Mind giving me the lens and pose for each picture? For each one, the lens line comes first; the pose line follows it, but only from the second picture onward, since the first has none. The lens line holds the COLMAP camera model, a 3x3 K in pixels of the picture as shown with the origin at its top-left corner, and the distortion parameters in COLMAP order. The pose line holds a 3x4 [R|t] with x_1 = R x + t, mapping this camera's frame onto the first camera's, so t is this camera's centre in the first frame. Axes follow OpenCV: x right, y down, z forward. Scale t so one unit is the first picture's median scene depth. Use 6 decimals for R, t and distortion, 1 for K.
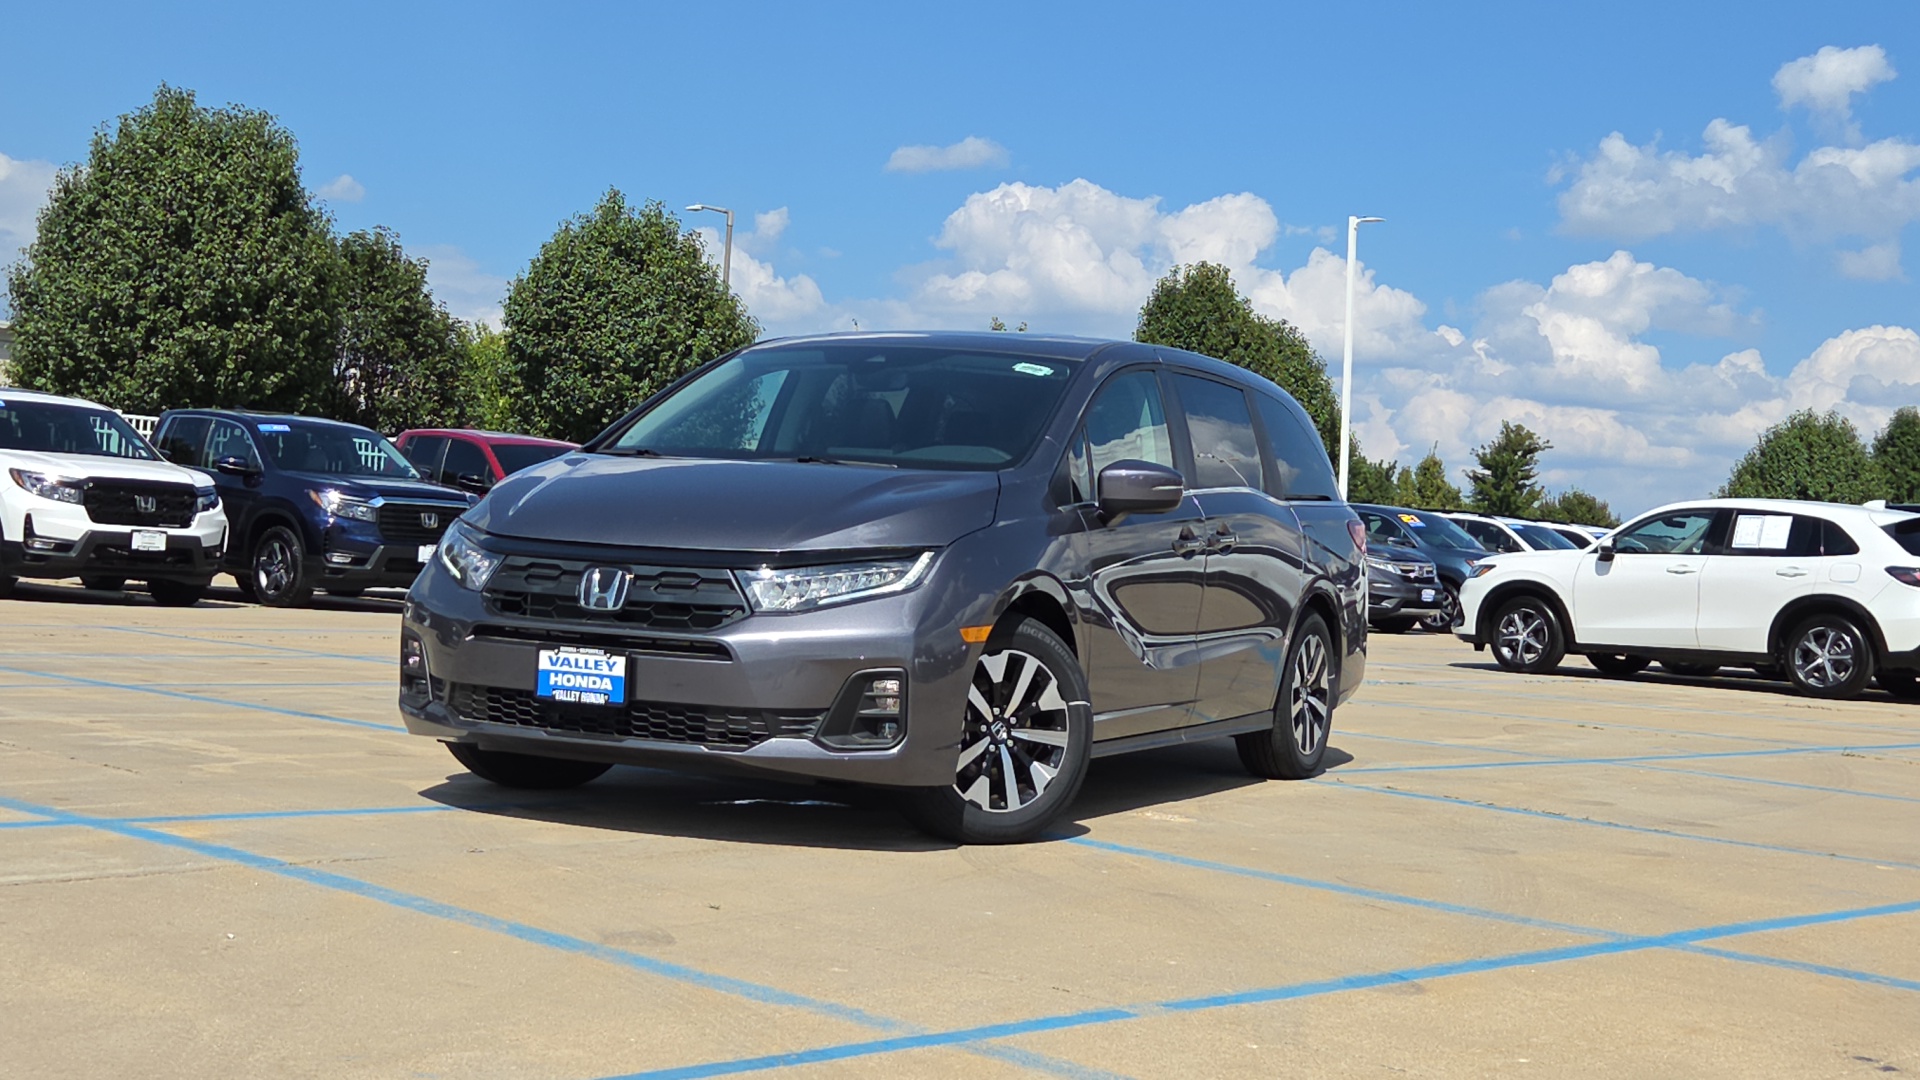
lens RADIAL K [[2632.4, 0, 960.0], [0, 2632.4, 540.0], [0, 0, 1]] dist [0.048891, -0.037609]
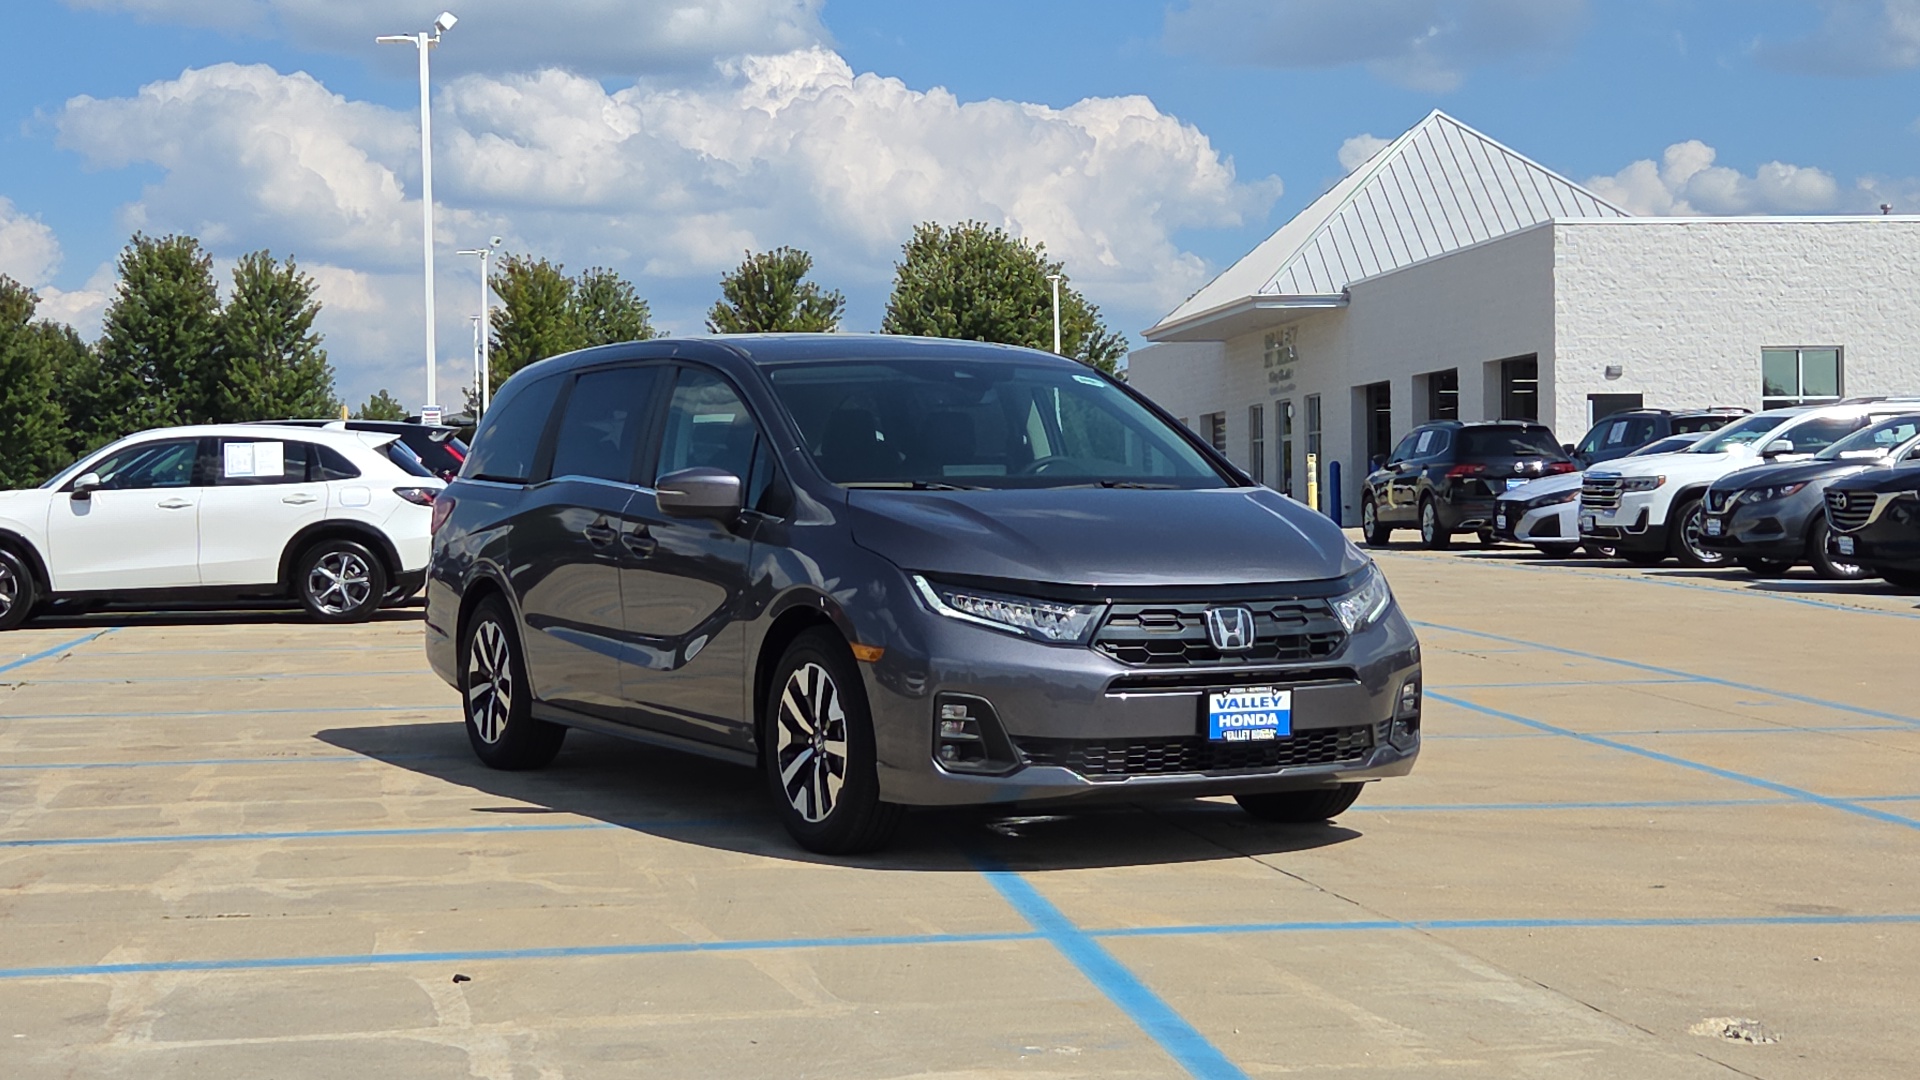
lens RADIAL K [[2935.7, 0, 960.0], [0, 2935.7, 540.0], [0, 0, 1]] dist [0.024049, 0.051252]
pose [[0.599909, -0.077889, 0.796268, -1.105568], [0.040759, 0.996933, 0.066810, -0.096368], [-0.799030, -0.007625, 0.601243, 0.396800]]
